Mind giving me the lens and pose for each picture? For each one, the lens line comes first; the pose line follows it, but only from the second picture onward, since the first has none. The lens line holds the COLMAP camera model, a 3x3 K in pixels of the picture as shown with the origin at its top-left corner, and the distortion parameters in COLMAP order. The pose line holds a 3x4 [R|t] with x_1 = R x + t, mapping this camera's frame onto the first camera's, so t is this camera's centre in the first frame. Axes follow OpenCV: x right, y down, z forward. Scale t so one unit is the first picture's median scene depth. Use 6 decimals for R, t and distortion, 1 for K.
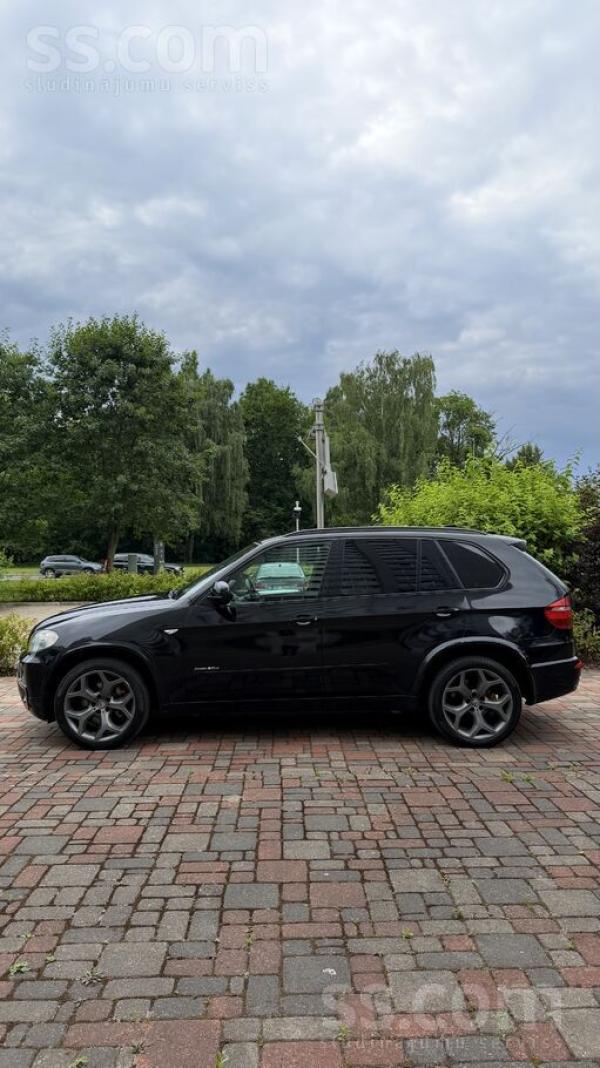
lens RADIAL K [[429.7, 0, 299.6], [0, 429.7, 520.9], [0, 0, 1]] dist [0.000758, -0.004548]
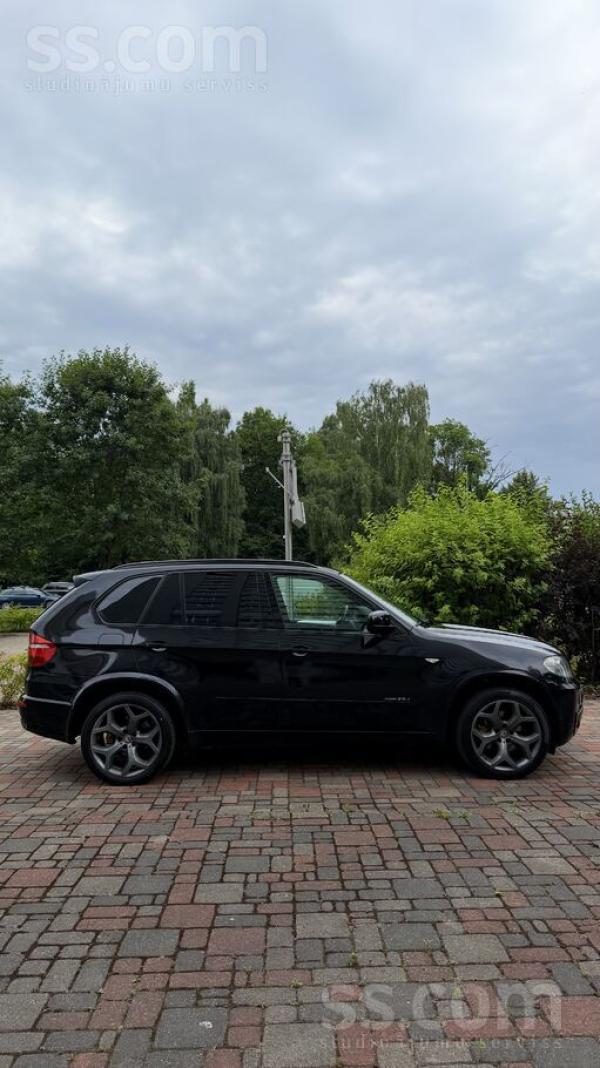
lens RADIAL K [[429.8, 0, 300.0], [0, 429.8, 534.0], [0, 0, 1]] dist [-0.008320, 0.000011]
pose [[0.999974, -0.006665, 0.002876, 0.135752], [0.006756, 0.999440, -0.032781, -0.013155], [-0.002656, 0.032800, 0.999458, -0.001226]]
